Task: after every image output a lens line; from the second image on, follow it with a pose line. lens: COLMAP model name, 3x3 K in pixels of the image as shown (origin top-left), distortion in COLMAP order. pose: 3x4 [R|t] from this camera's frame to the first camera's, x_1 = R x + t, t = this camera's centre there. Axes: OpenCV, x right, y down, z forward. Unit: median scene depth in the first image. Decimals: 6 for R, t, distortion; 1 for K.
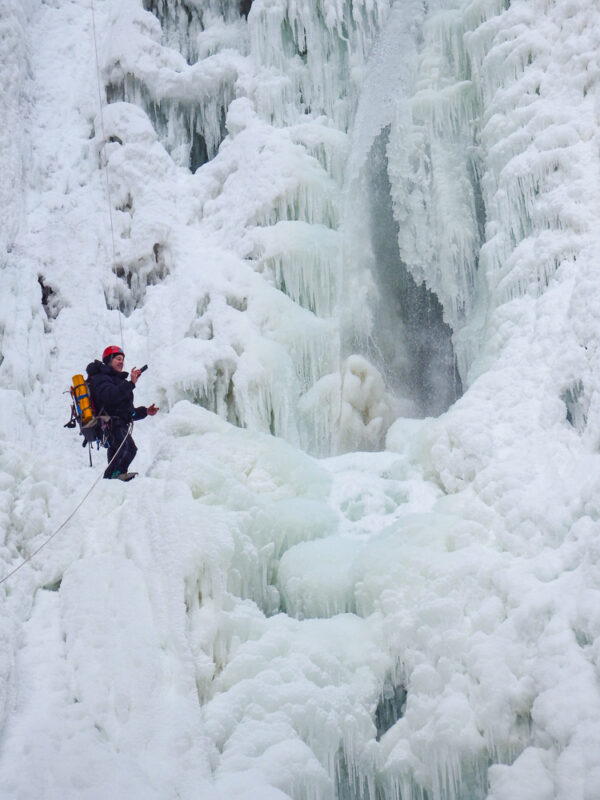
lens RADIAL K [[2222.1, 0, 299.7], [0, 2222.1, 400.1], [0, 0, 1]] dist [0.131990, 0.000000]
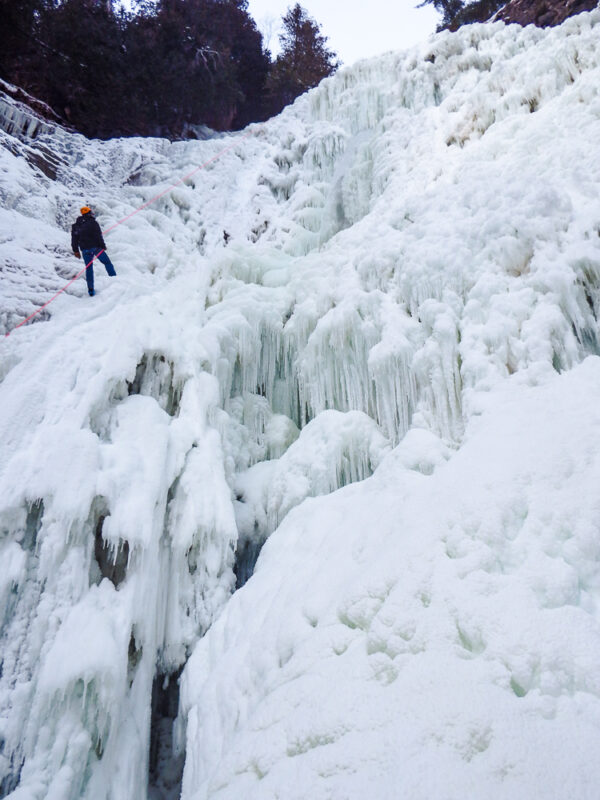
lens RADIAL K [[566.4, 0, 301.0], [0, 566.4, 400.3], [0, 0, 1]] dist [-0.003107, -0.000727]
pose [[0.985693, -0.033502, -0.165186, 0.100710], [0.042679, 0.997718, 0.052320, 0.132844], [0.163056, -0.058622, 0.984874, 0.241666]]
